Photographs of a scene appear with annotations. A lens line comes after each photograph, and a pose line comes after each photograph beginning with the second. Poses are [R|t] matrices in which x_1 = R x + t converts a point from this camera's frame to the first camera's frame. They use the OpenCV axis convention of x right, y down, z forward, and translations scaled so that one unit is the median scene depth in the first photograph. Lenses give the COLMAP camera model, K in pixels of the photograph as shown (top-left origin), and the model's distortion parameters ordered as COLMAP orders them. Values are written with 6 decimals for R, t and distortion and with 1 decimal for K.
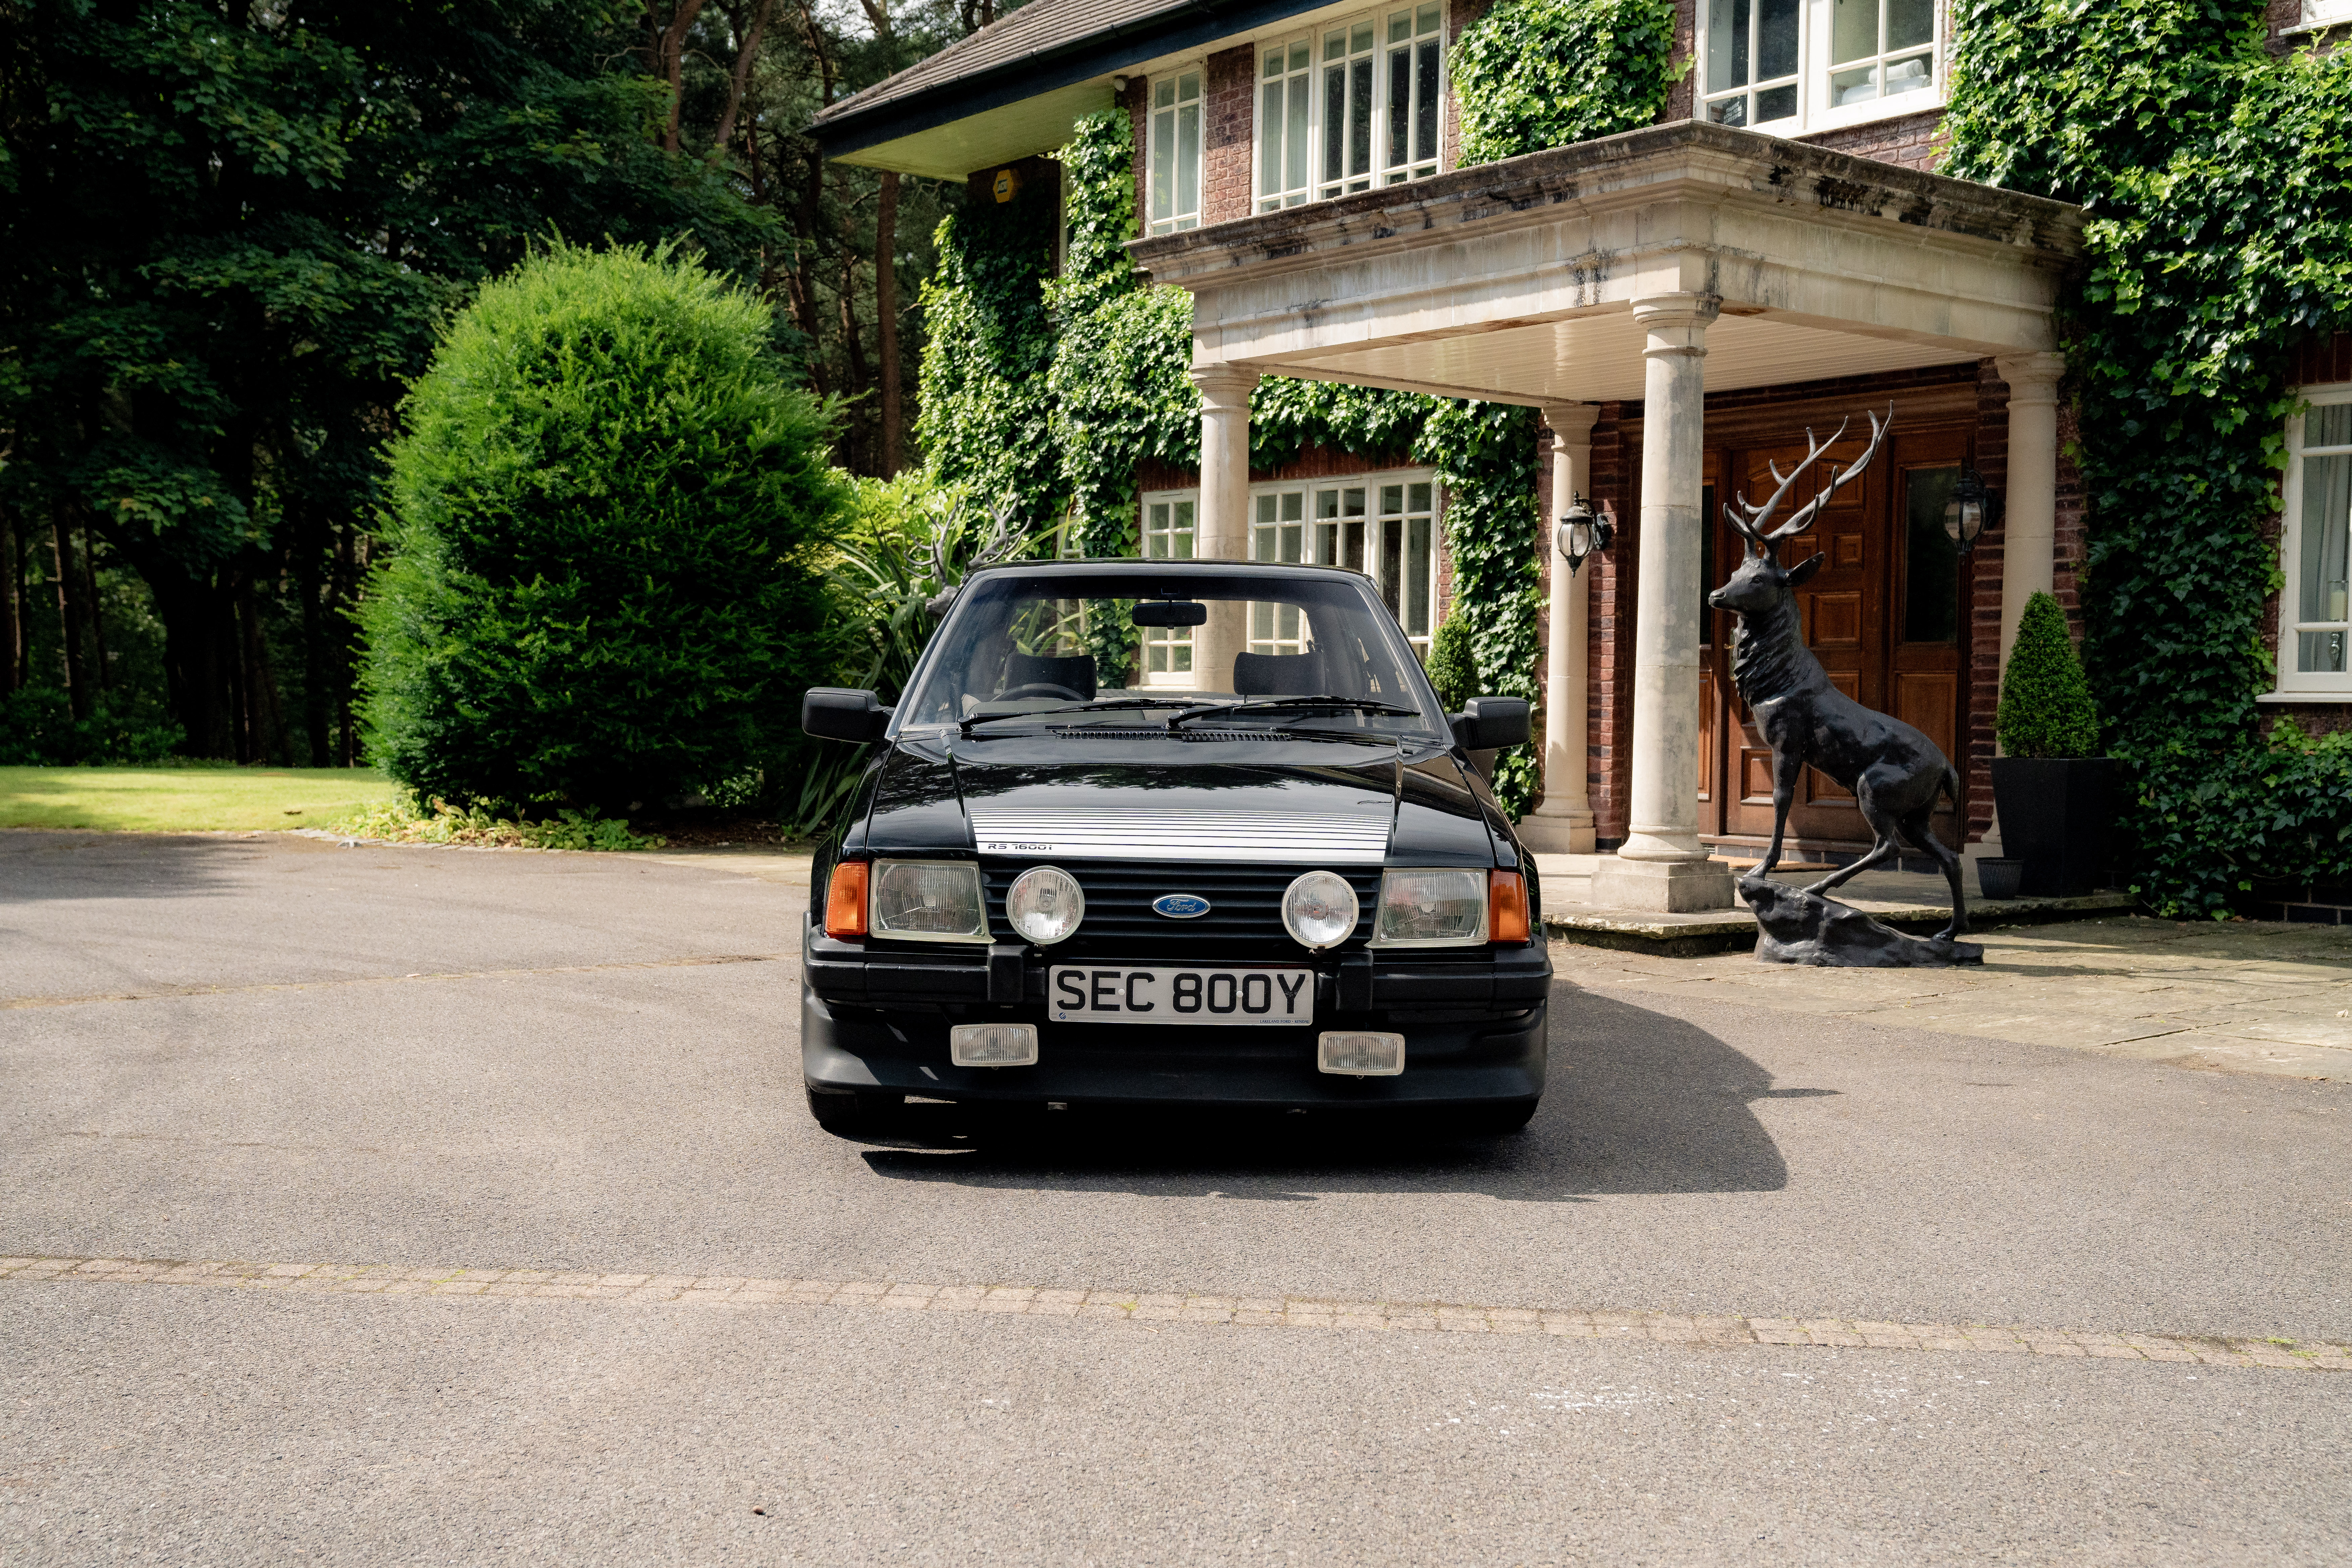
lens RADIAL K [[2526.4, 0, 1170.2], [0, 2526.4, 775.9], [0, 0, 1]] dist [0.060185, -0.019485]
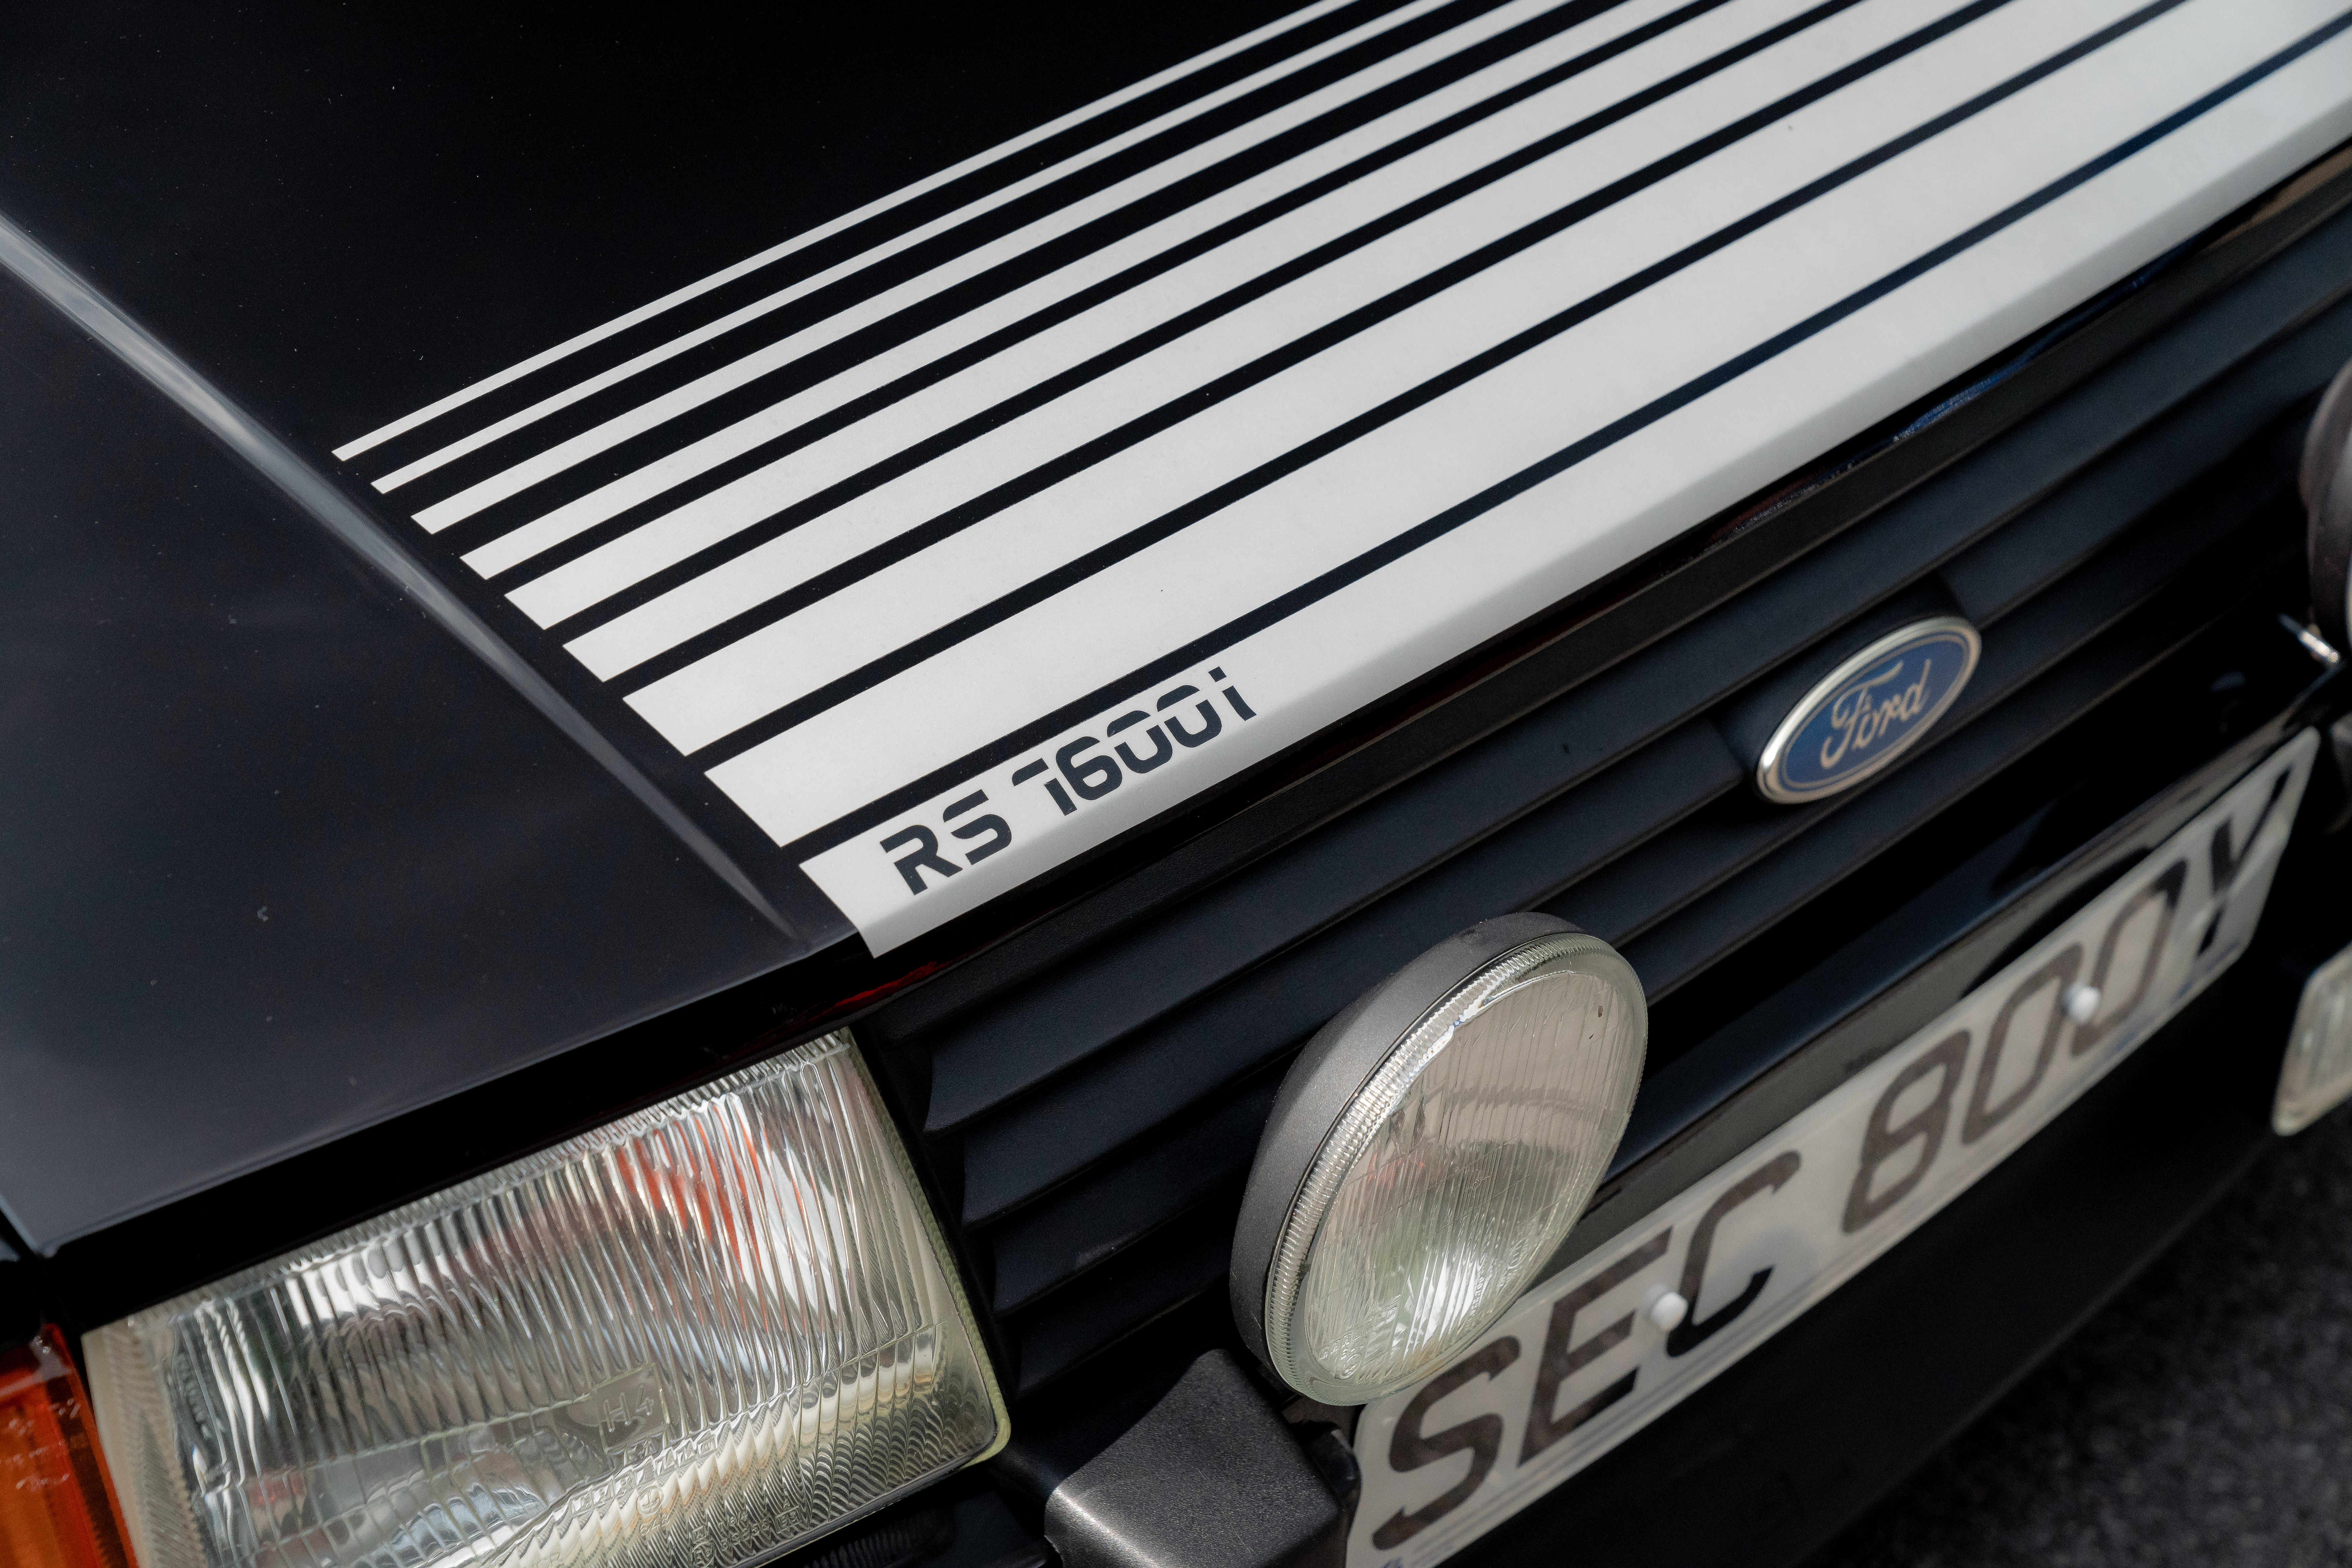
lens RADIAL K [[4573.3, 0, 1176.0], [0, 4573.3, 784.0], [0, 0, 1]] dist [0.068494, 0.021411]
pose [[0.719436, -0.405927, 0.563591, -0.085553], [-0.020114, 0.798920, 0.601100, -0.053008], [-0.694267, -0.443790, 0.566607, 0.374175]]
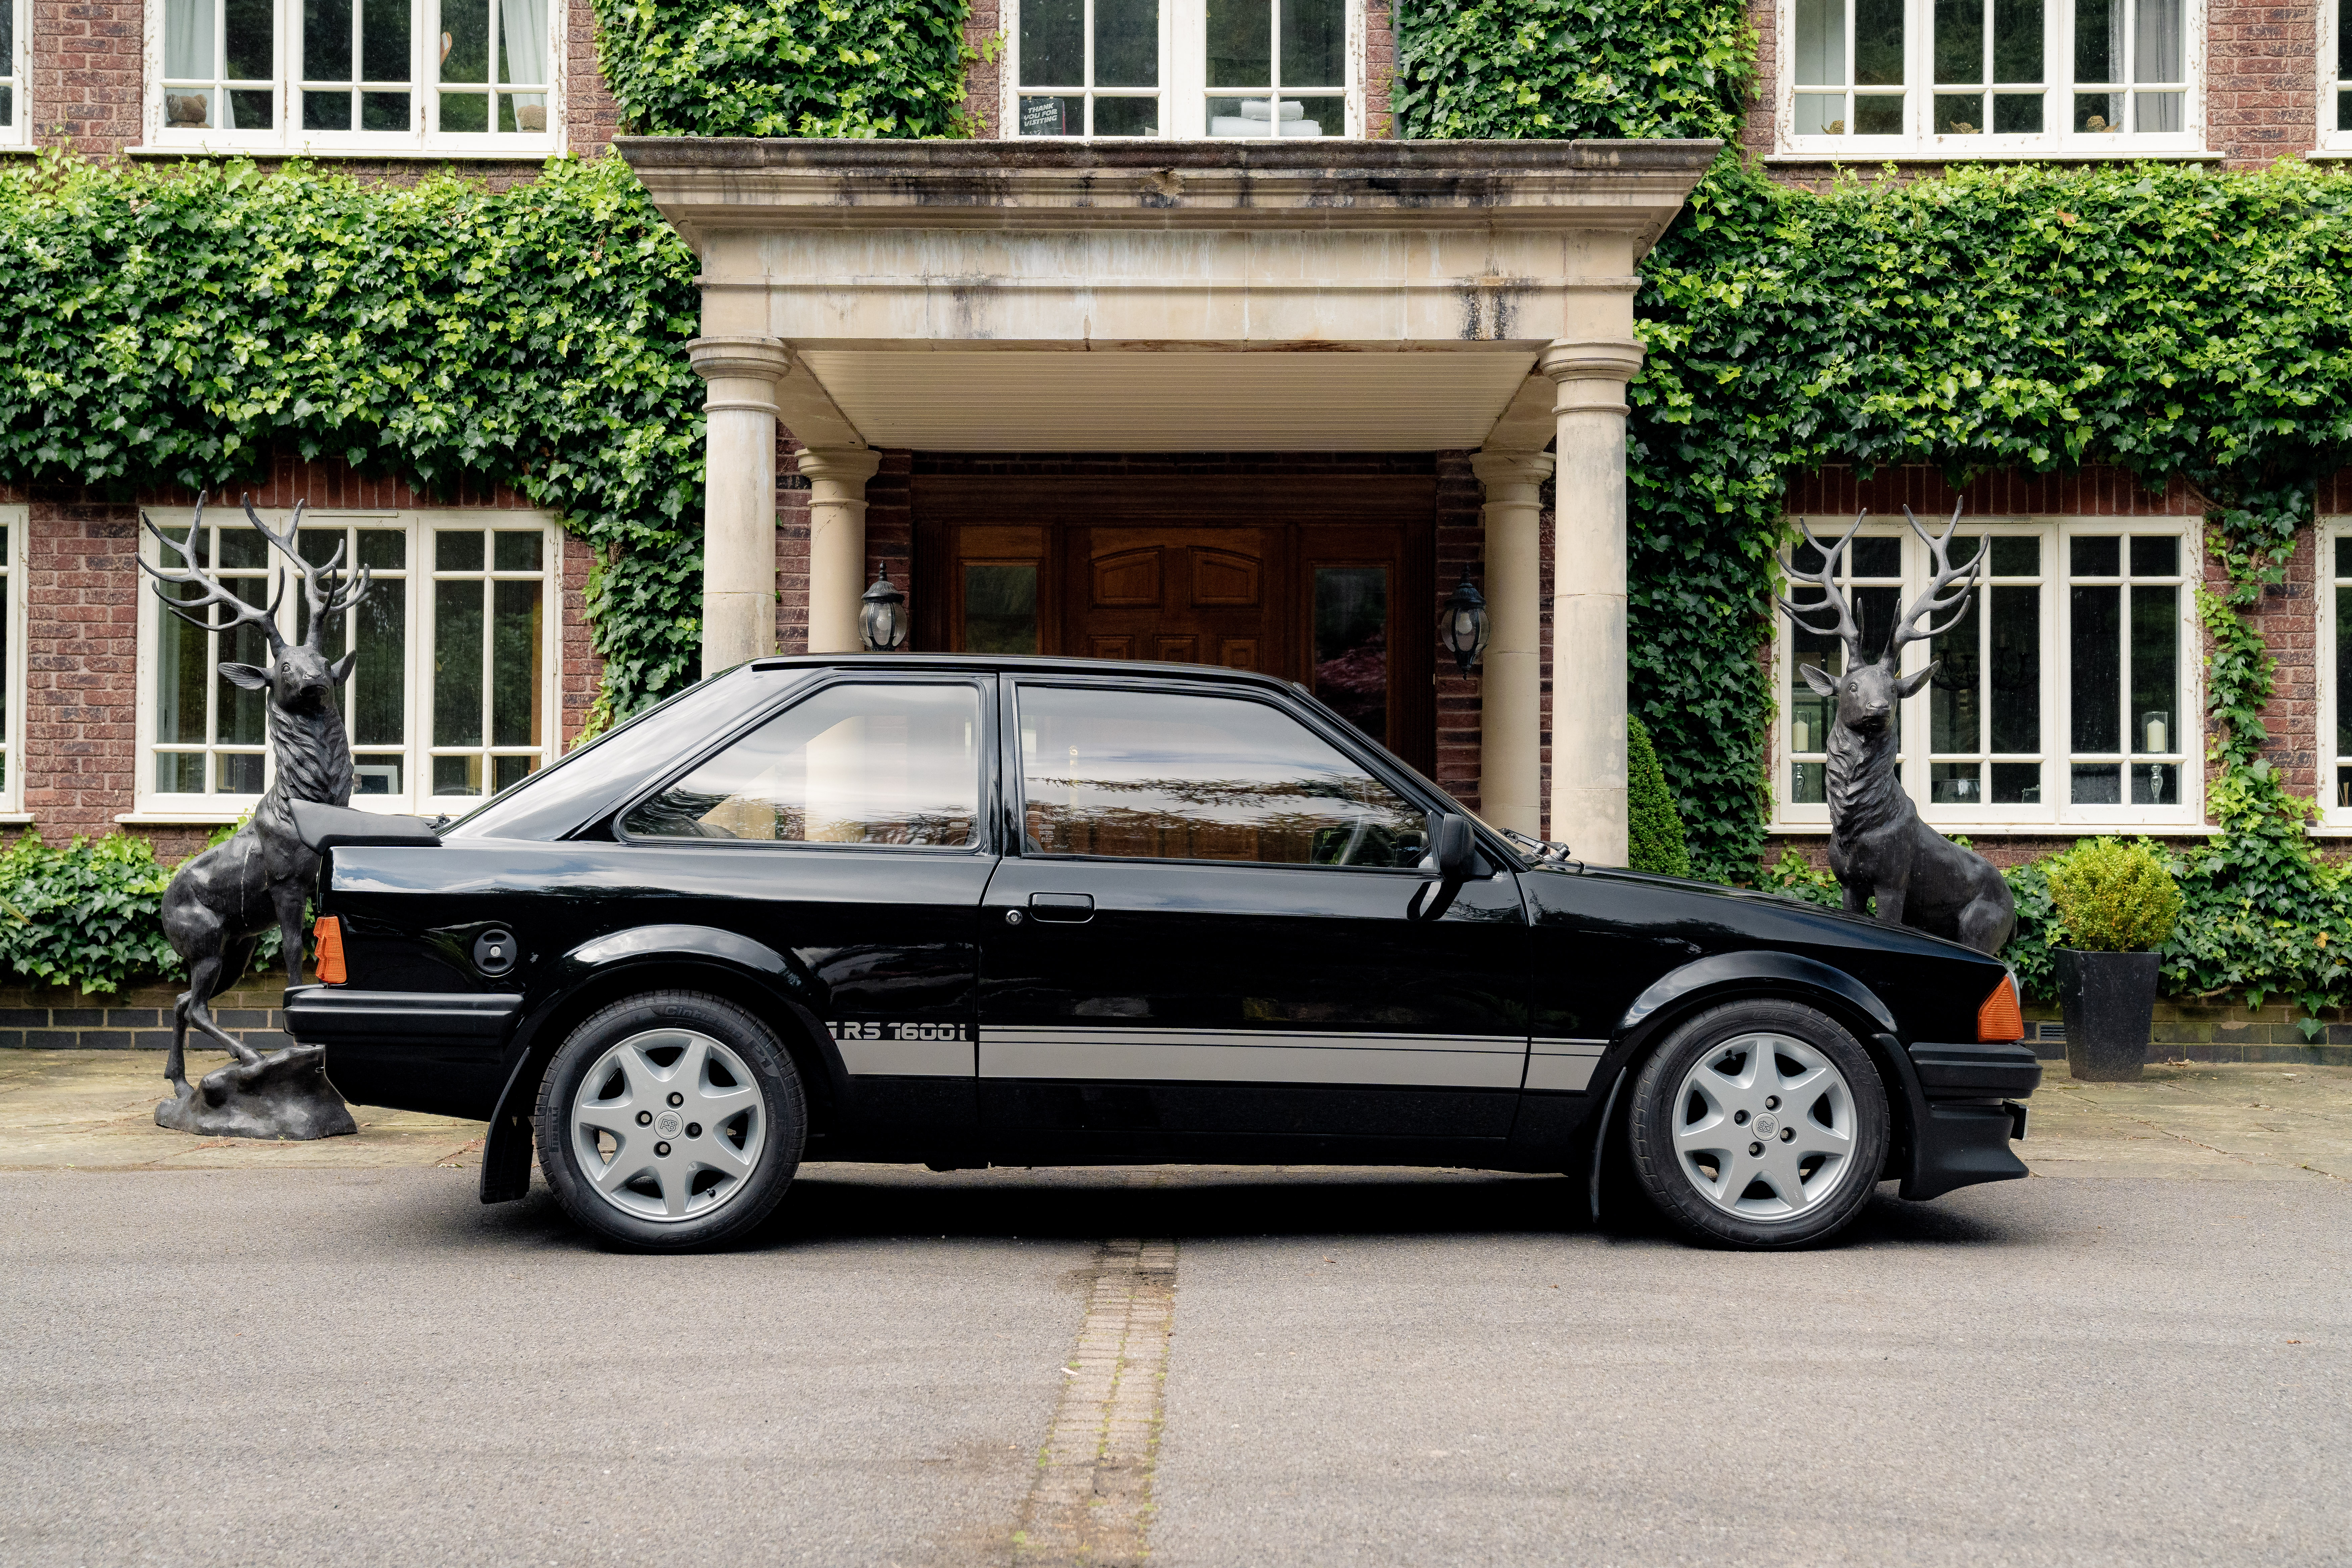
lens RADIAL K [[2878.8, 0, 1169.2], [0, 2878.8, 759.0], [0, 0, 1]] dist [0.081451, -0.012129]
pose [[0.632159, 0.018396, 0.774620, -0.538959], [0.026831, 0.998599, -0.045613, -0.012493], [-0.774374, 0.049619, 0.630780, 0.454210]]
